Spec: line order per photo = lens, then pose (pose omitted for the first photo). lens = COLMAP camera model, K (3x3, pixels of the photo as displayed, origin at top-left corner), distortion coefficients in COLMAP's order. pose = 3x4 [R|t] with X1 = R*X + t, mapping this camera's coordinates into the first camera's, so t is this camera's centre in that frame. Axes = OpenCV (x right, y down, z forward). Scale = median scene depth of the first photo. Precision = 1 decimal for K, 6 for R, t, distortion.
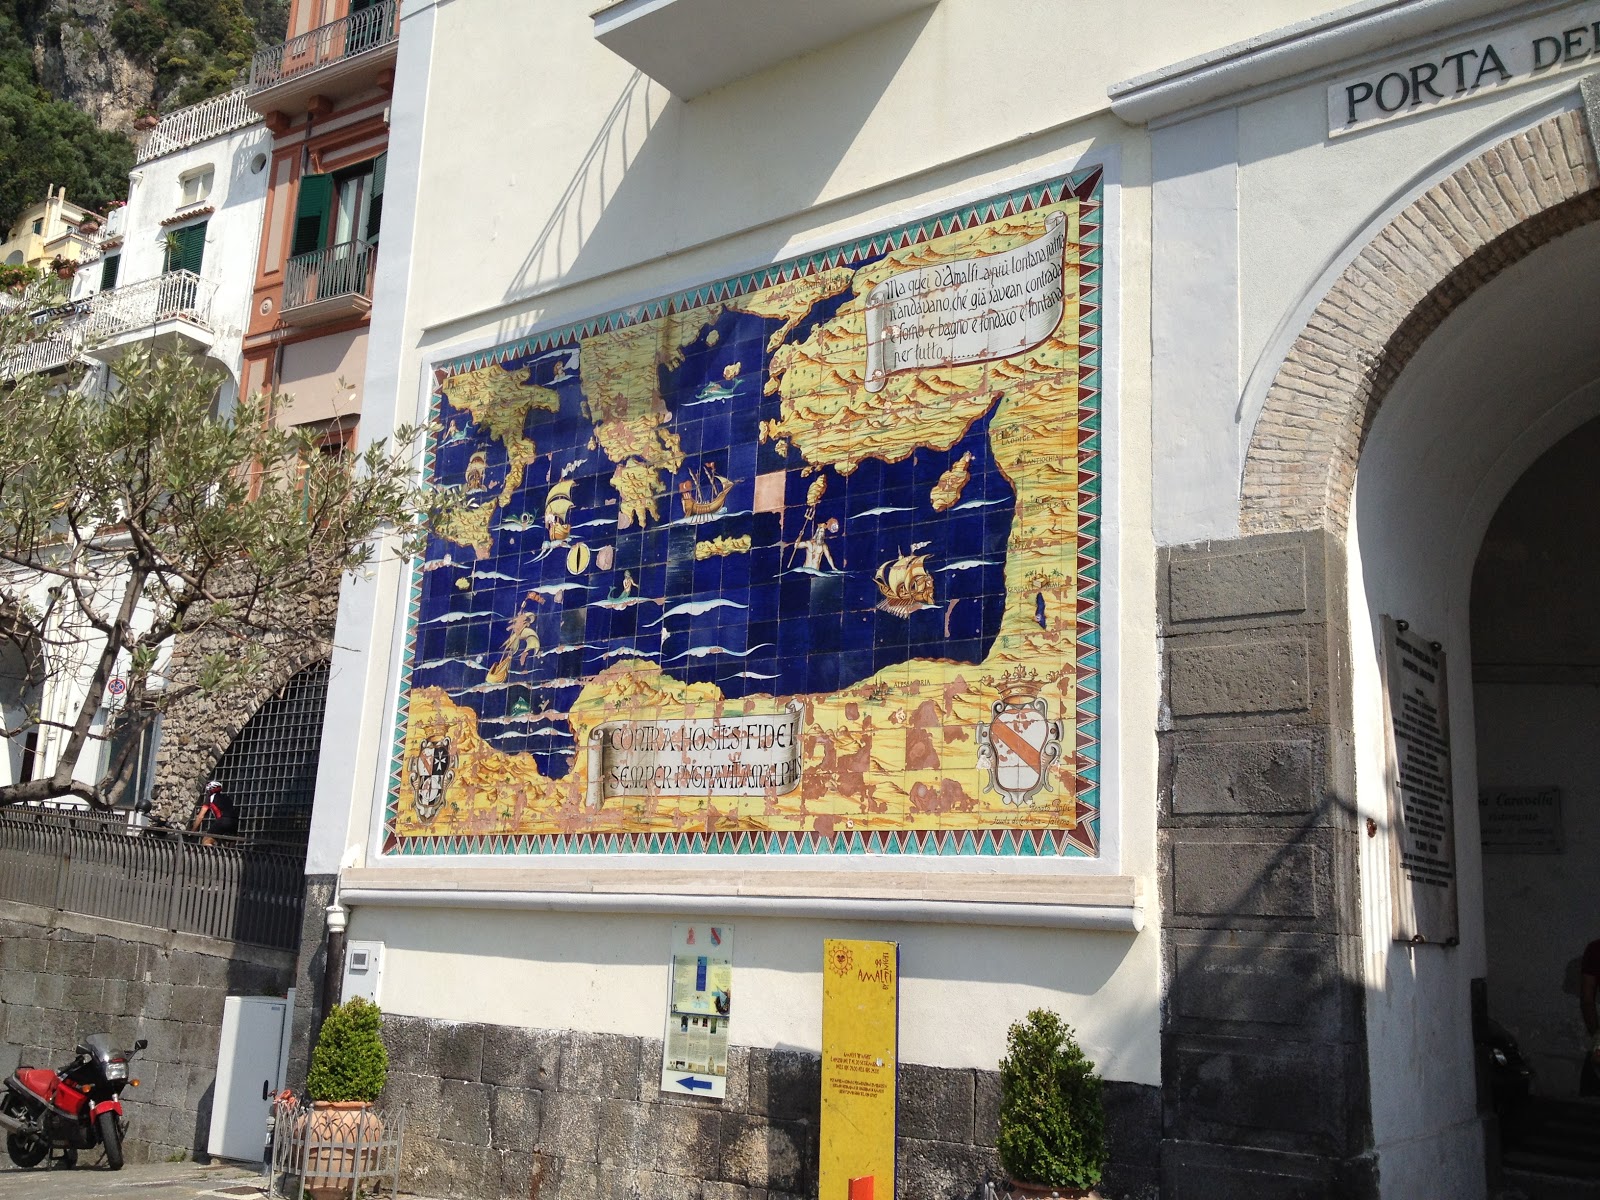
lens RADIAL K [[1489.4, 0, 800.0], [0, 1489.4, 600.0], [0, 0, 1]] dist [0.004581, 0.006094]
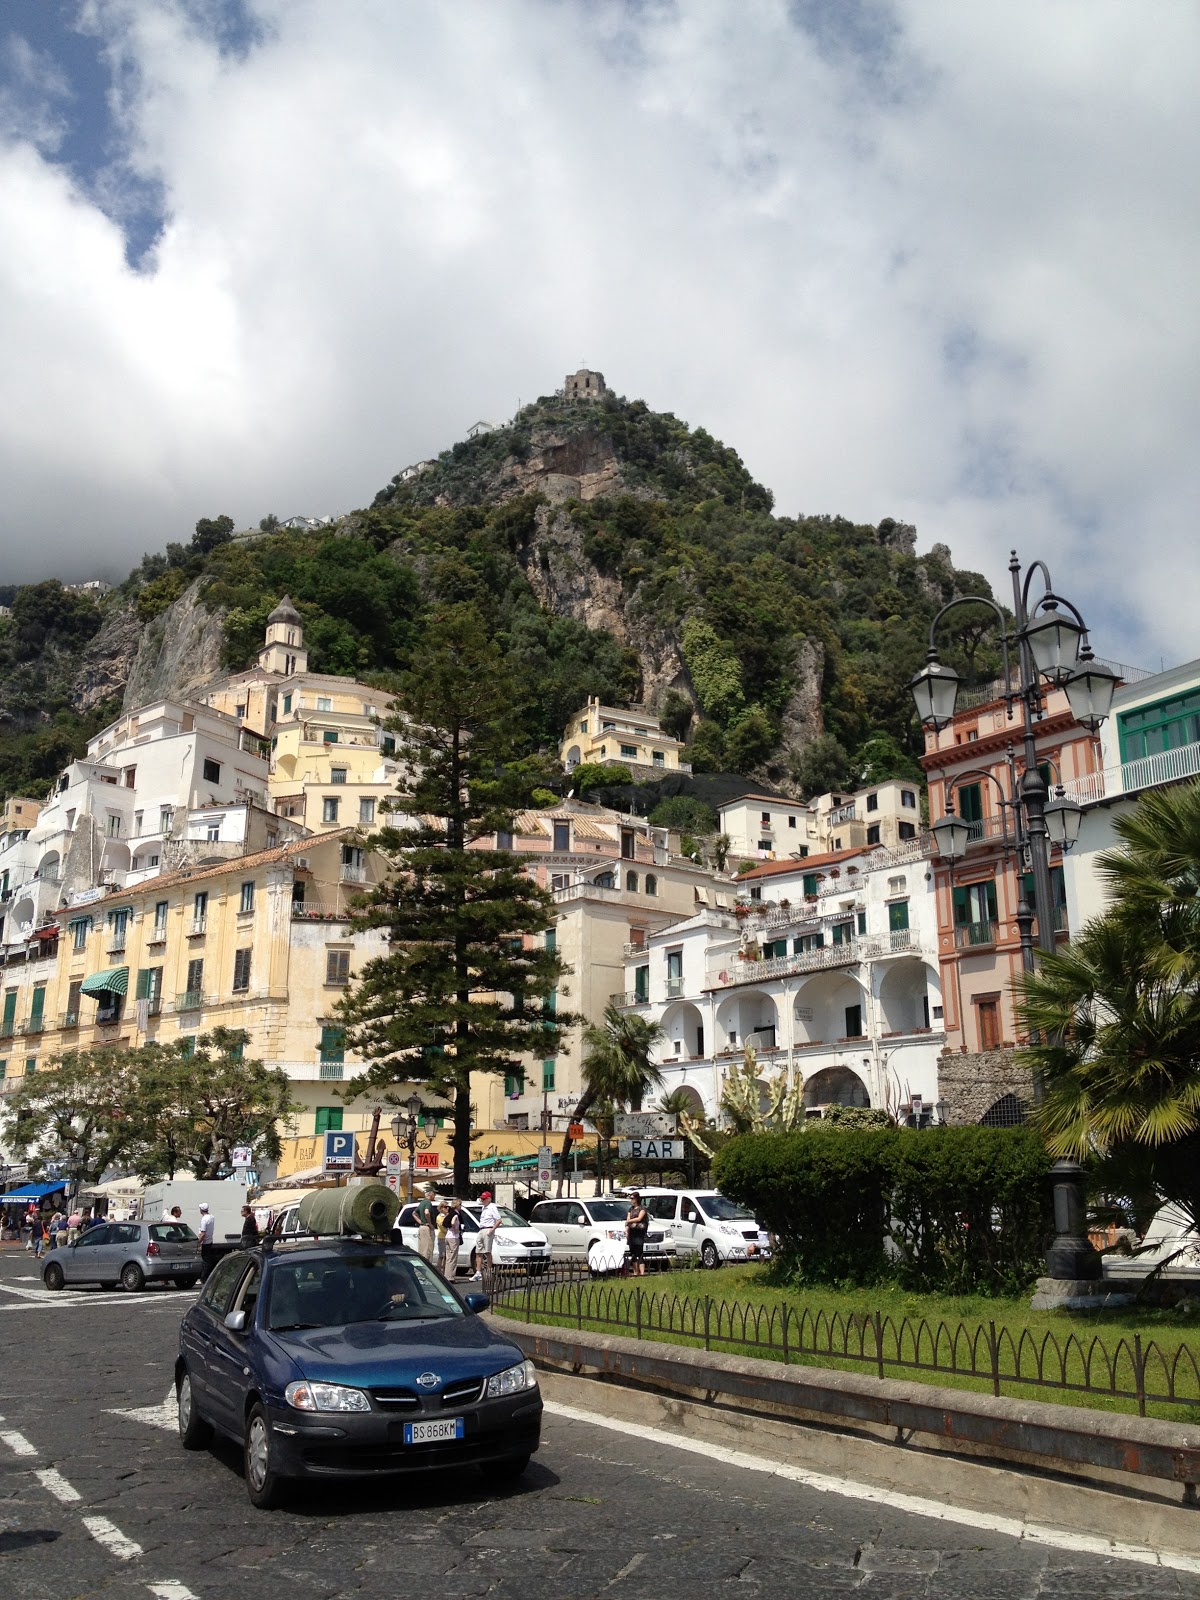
lens RADIAL K [[1489.4, 0, 600.0], [0, 1489.4, 800.0], [0, 0, 1]] dist [0.004581, 0.006094]
pose [[0.925240, -0.140676, -0.352338, 0.002232], [0.123183, 0.989790, -0.071711, -0.059741], [0.358828, 0.022947, 0.933121, -0.277204]]
